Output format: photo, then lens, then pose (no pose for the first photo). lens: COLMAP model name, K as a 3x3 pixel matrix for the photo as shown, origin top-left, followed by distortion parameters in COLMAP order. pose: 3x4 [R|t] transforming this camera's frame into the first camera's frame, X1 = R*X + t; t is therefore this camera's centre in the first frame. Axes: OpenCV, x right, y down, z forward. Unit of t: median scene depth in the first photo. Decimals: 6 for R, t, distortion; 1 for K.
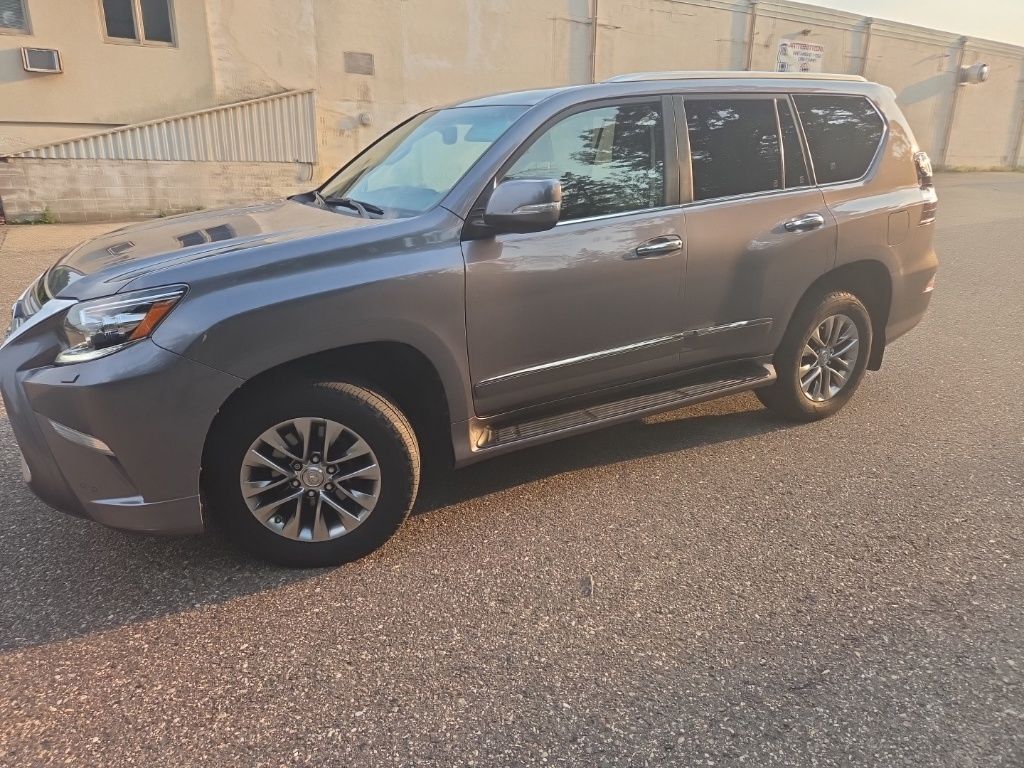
lens RADIAL K [[680.4, 0, 505.5], [0, 680.4, 379.9], [0, 0, 1]] dist [0.067022, -0.052424]
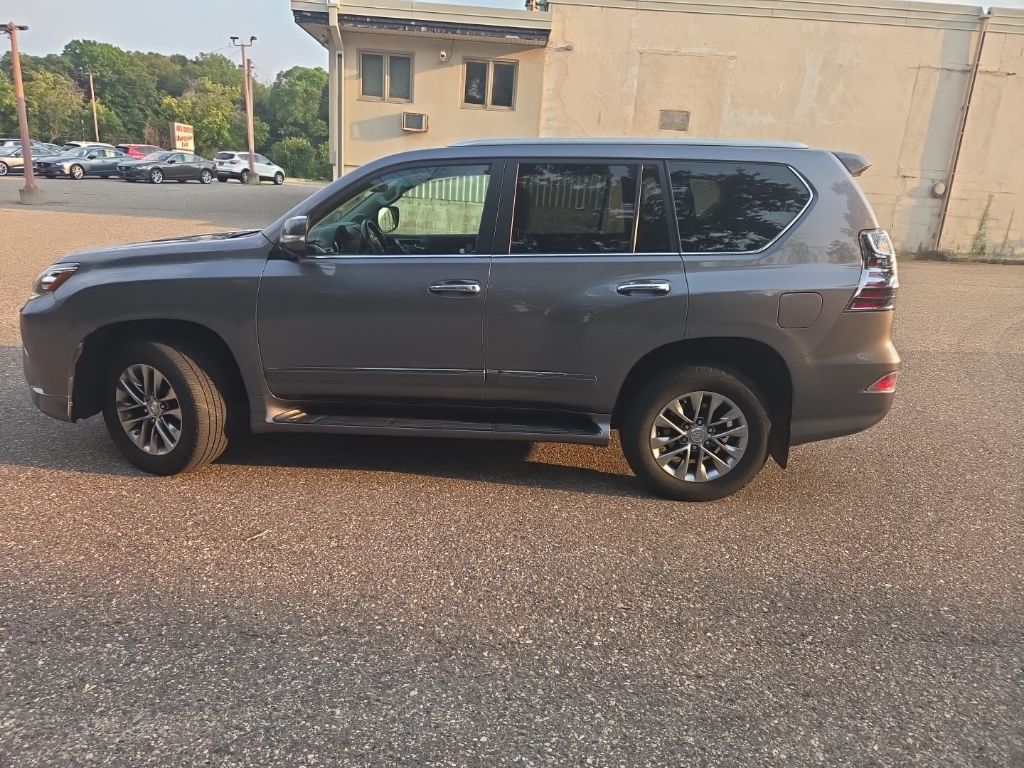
lens RADIAL K [[682.5, 0, 504.1], [0, 682.5, 379.3], [0, 0, 1]] dist [0.064463, -0.046680]
pose [[0.848259, 0.182655, -0.497086, 0.205327], [-0.216113, 0.976317, -0.010040, -0.012127], [0.483480, 0.115944, 0.867643, 0.016660]]
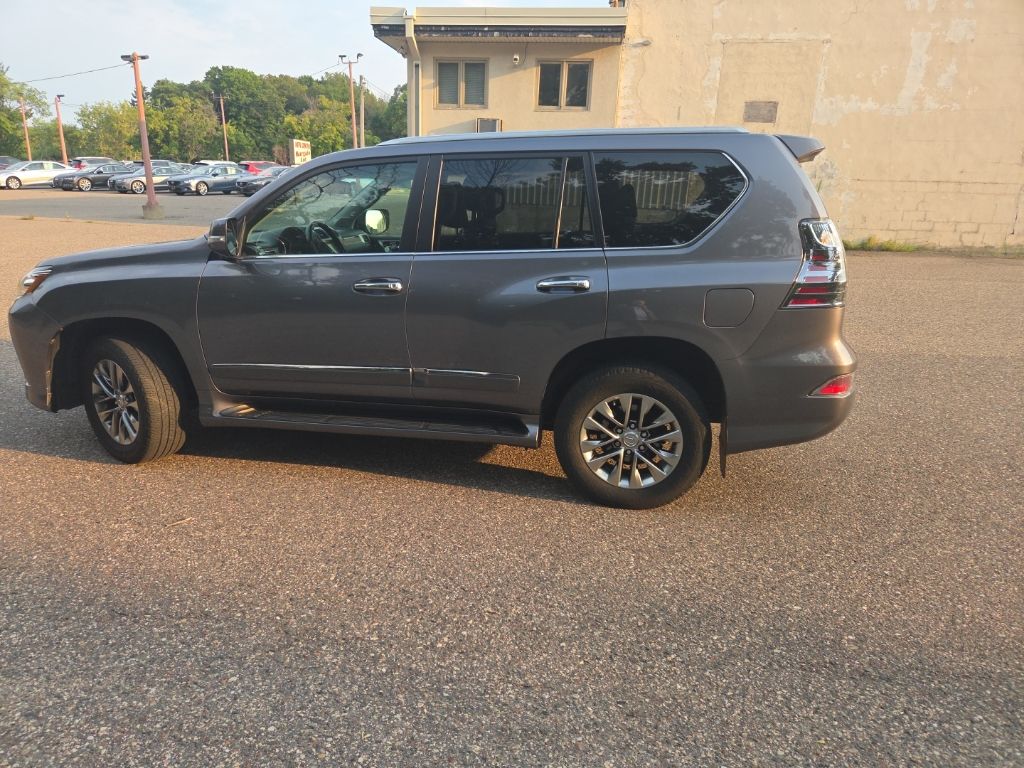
lens RADIAL K [[682.5, 0, 497.9], [0, 682.5, 387.4], [0, 0, 1]] dist [0.064463, -0.046680]
pose [[0.753046, 0.197919, -0.627495, 0.260916], [-0.230022, 0.972699, 0.030755, -0.025706], [0.616451, 0.121178, 0.778013, 0.058533]]
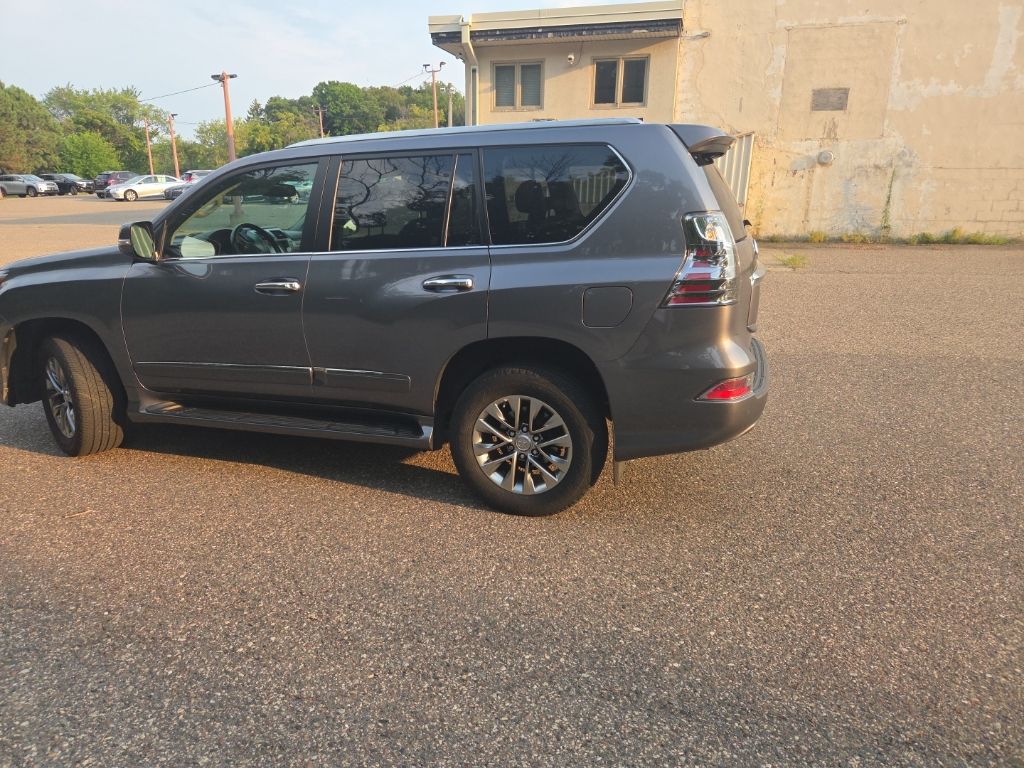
lens RADIAL K [[682.5, 0, 500.6], [0, 682.5, 371.8], [0, 0, 1]] dist [0.064463, -0.046680]
pose [[0.662579, 0.189425, -0.724643, 0.310678], [-0.234363, 0.971341, 0.039623, -0.043573], [0.711382, 0.143576, 0.687984, 0.113635]]
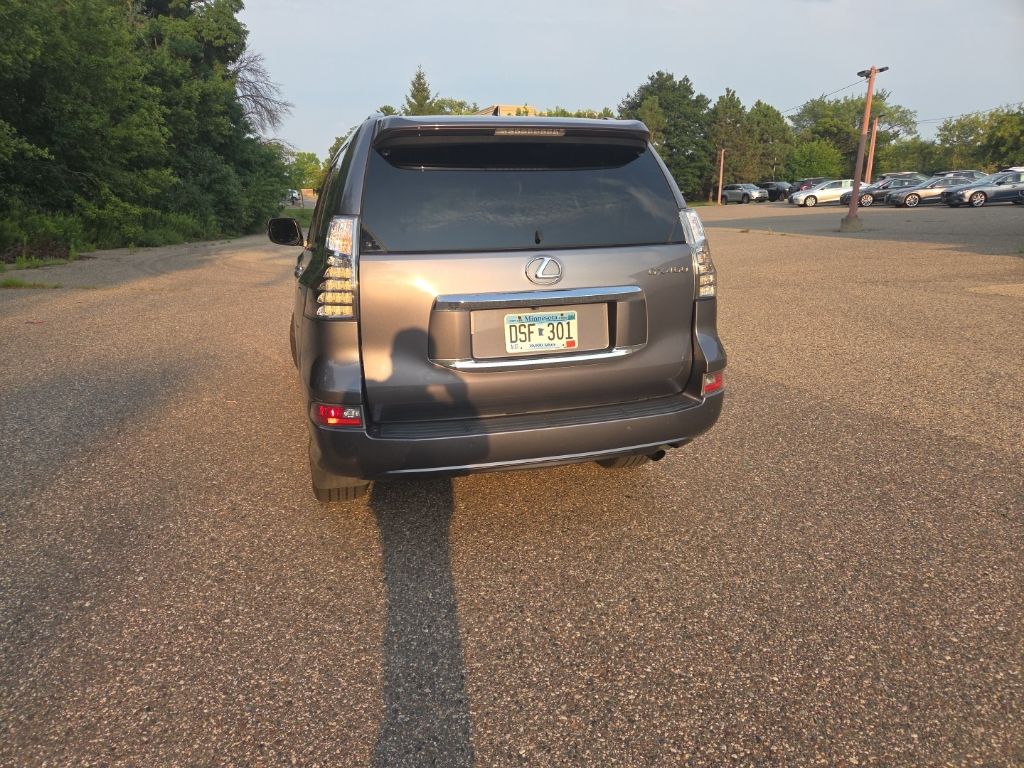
lens RADIAL K [[680.4, 0, 497.0], [0, 680.4, 389.9], [0, 0, 1]] dist [0.067022, -0.052424]
pose [[-0.237141, 0.261126, -0.935723, 0.373300], [-0.298708, 0.896936, 0.326004, -0.133875], [0.924412, 0.356817, -0.134700, 0.393834]]
